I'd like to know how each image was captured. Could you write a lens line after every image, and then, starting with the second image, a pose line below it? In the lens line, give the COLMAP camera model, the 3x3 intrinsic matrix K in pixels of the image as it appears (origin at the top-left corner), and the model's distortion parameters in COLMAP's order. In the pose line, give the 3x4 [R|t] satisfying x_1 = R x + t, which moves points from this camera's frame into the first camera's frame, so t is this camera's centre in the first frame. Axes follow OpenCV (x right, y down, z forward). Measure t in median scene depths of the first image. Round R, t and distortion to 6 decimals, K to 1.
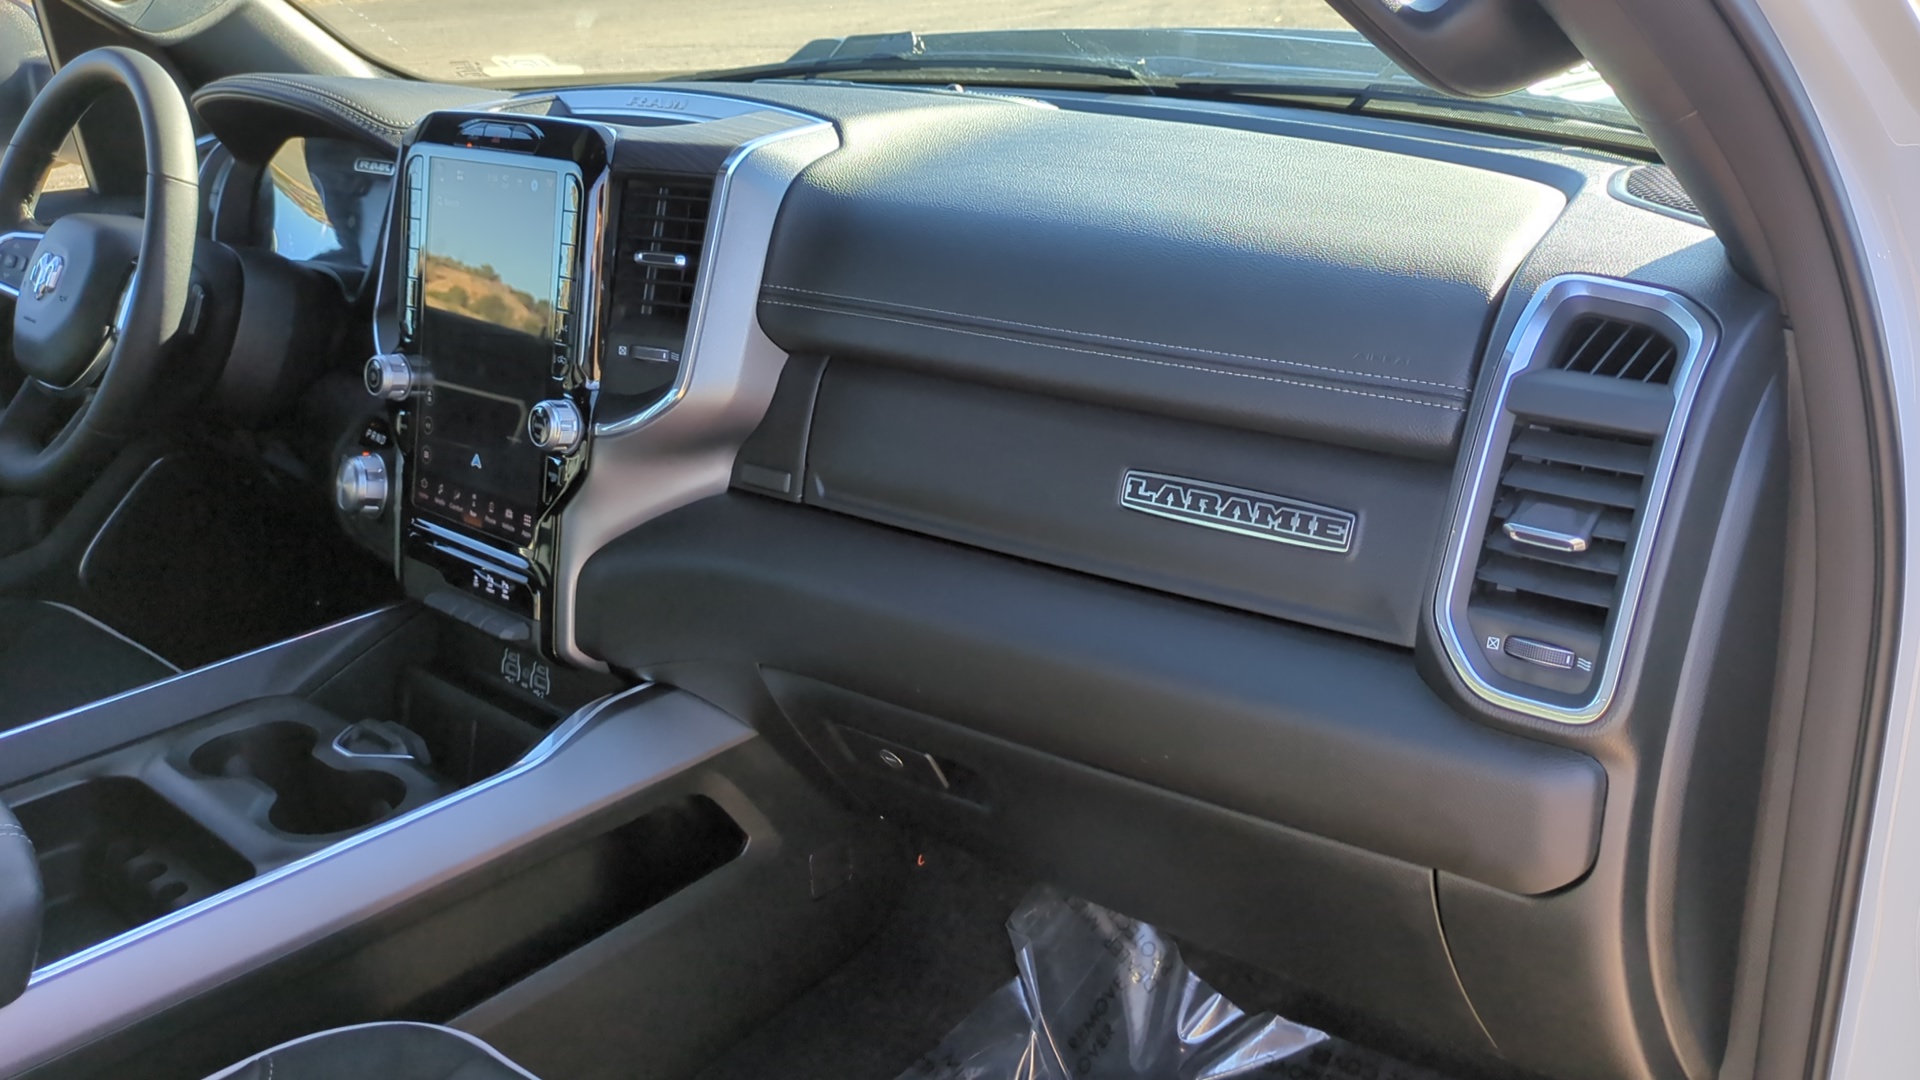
lens RADIAL K [[1629.4, 0, 978.3], [0, 1629.4, 534.7], [0, 0, 1]] dist [0.052784, -0.066156]
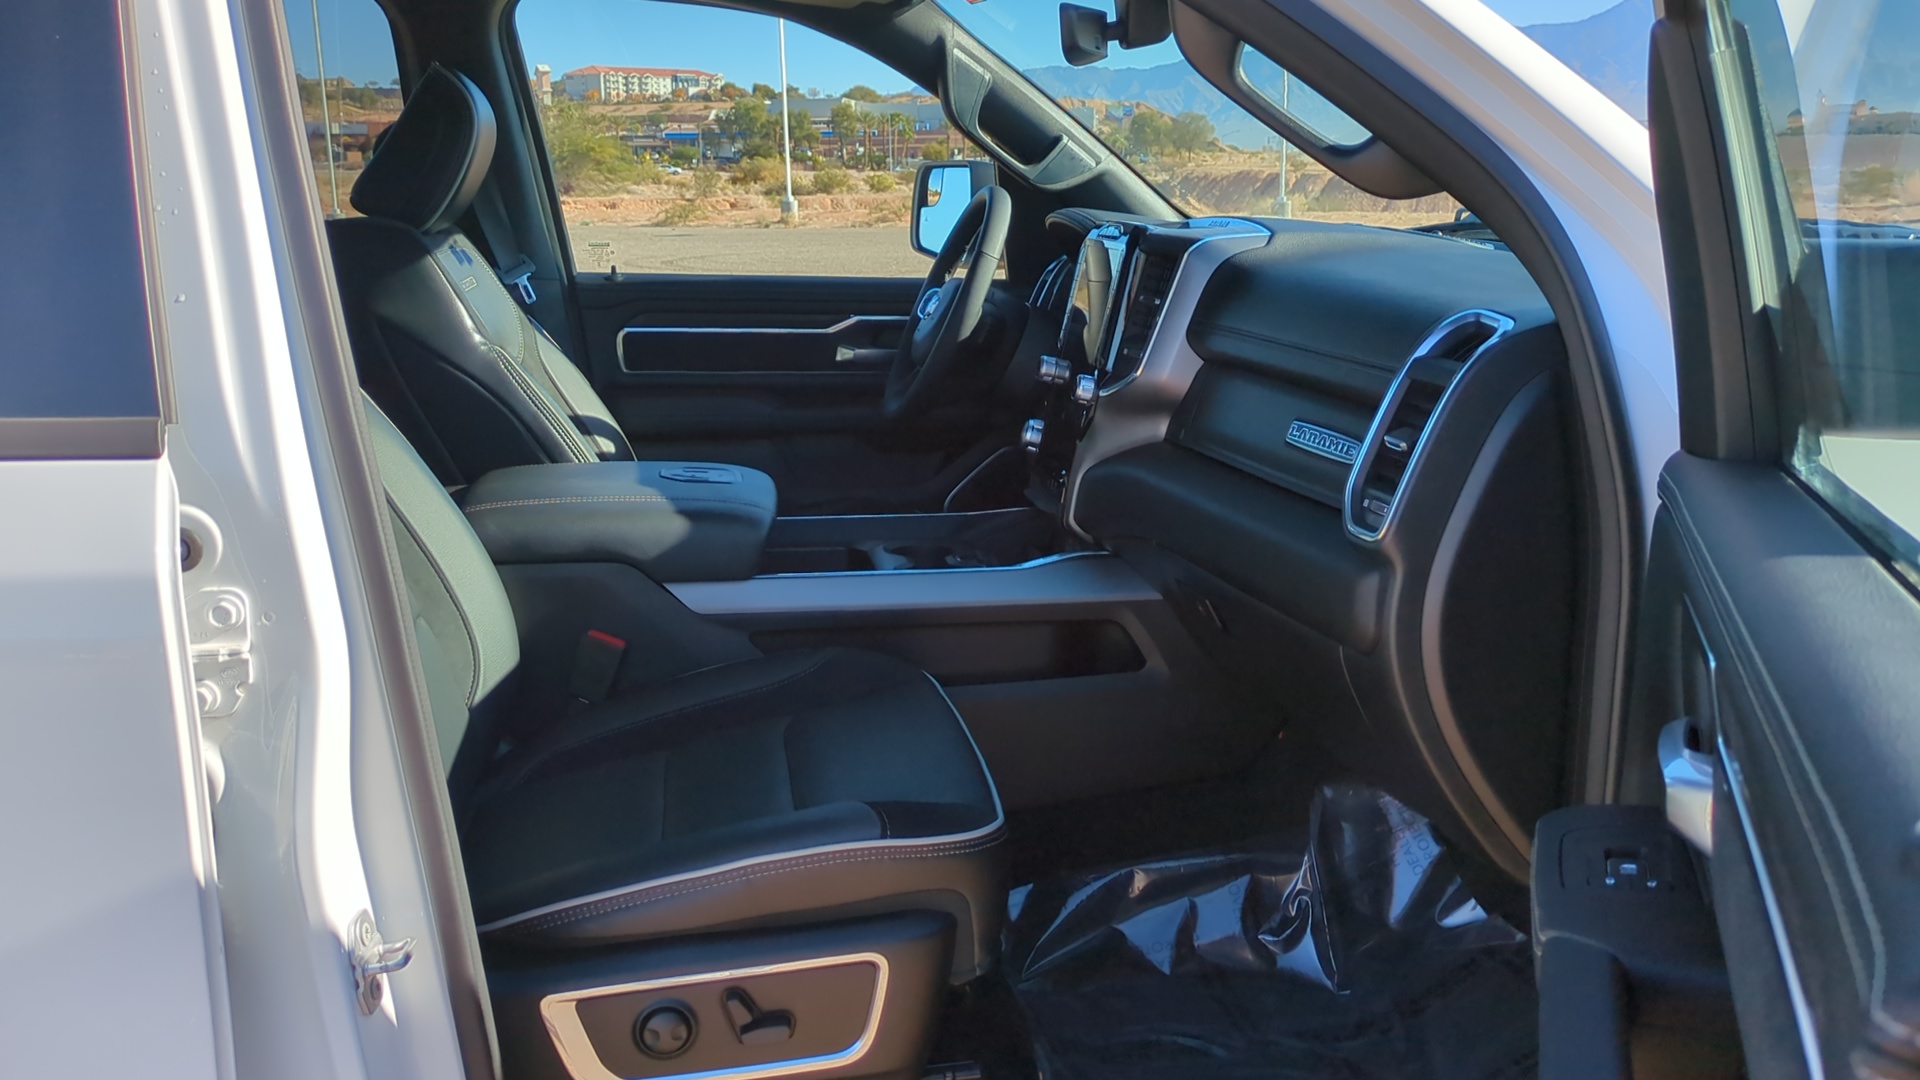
lens RADIAL K [[1629.4, 0, 978.3], [0, 1629.4, 534.7], [0, 0, 1]] dist [0.052784, -0.066156]
pose [[0.792011, 0.167718, -0.587017, 0.707657], [-0.241023, 0.969319, -0.048246, 0.197300], [0.560915, 0.179696, 0.808136, -0.453998]]
